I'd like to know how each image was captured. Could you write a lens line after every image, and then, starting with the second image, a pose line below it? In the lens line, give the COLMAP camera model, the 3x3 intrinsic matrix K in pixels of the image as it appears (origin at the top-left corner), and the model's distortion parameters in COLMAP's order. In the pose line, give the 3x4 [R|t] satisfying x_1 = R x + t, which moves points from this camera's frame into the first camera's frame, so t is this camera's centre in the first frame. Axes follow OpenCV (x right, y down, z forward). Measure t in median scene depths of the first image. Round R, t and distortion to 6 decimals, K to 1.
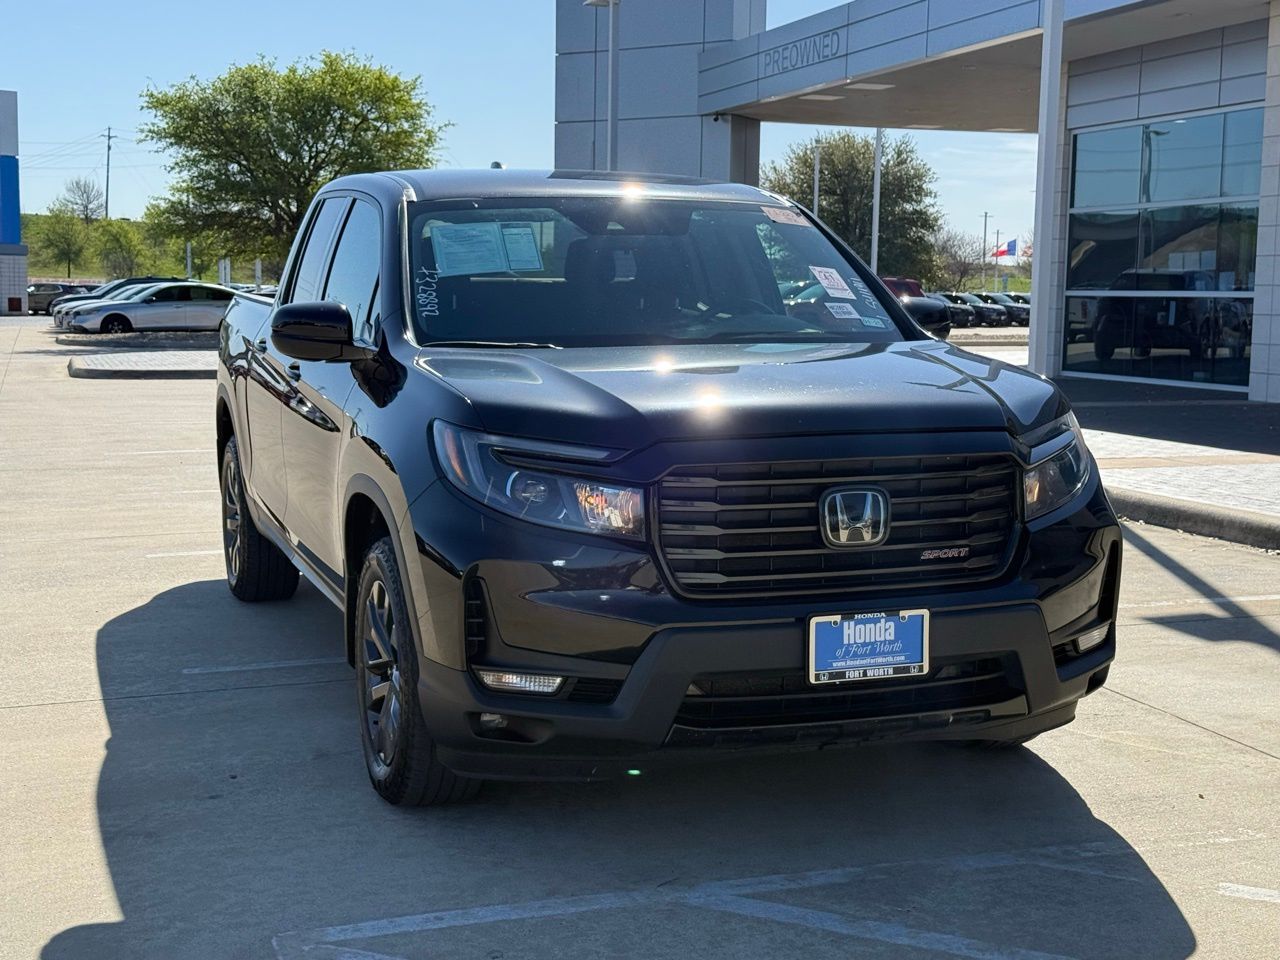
lens RADIAL K [[1843.3, 0, 640.0], [0, 1843.3, 480.0], [0, 0, 1]] dist [0.141867, -0.122292]
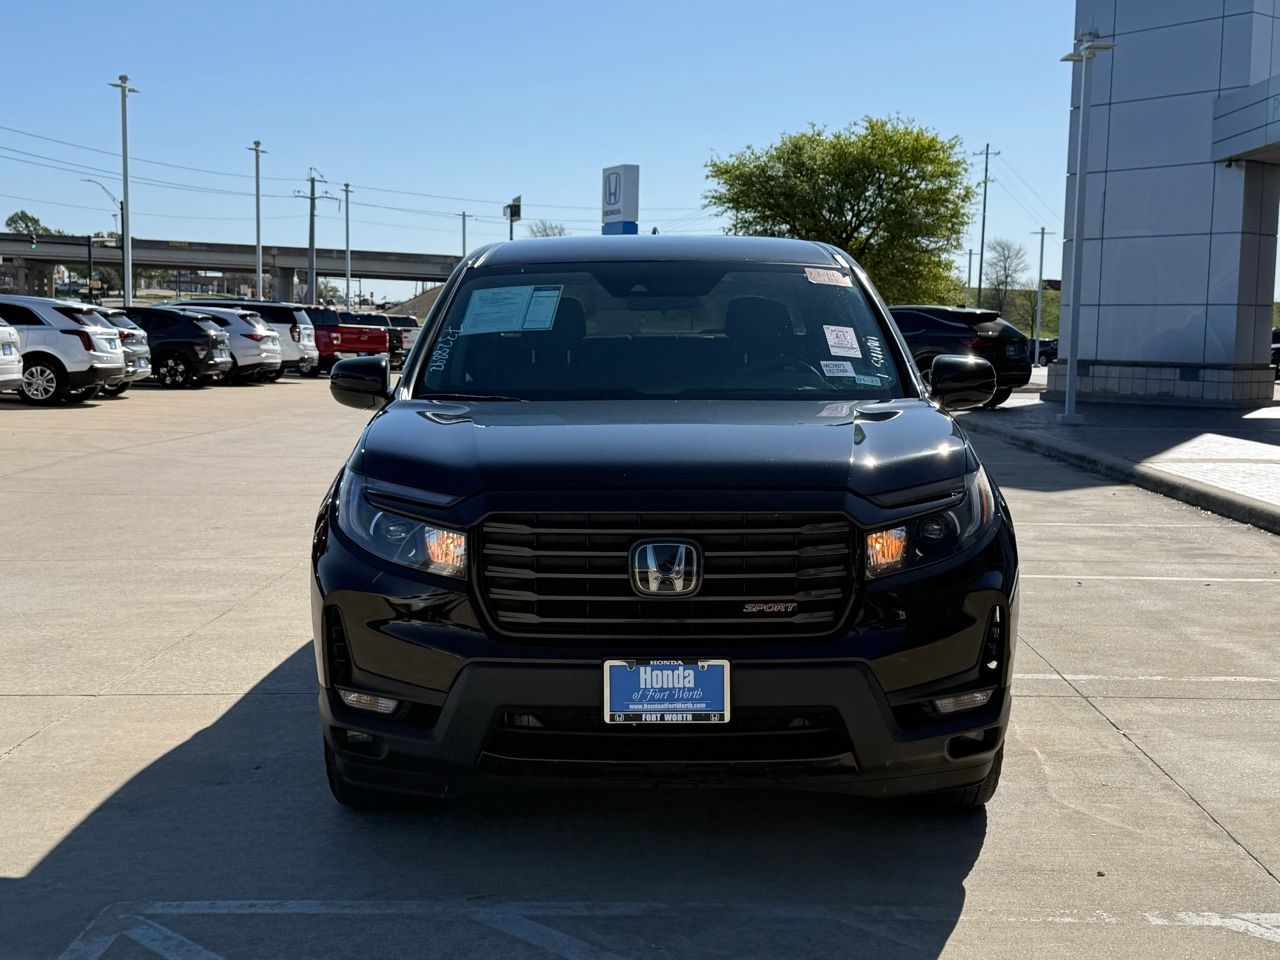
lens RADIAL K [[1746.9, 0, 656.1], [0, 1746.9, 482.0], [0, 0, 1]] dist [0.123837, -0.074189]
pose [[0.937321, 0.031405, -0.347049, 0.451559], [-0.037969, 0.999205, -0.012129, -0.016255], [0.346393, 0.024546, 0.937768, 0.065245]]
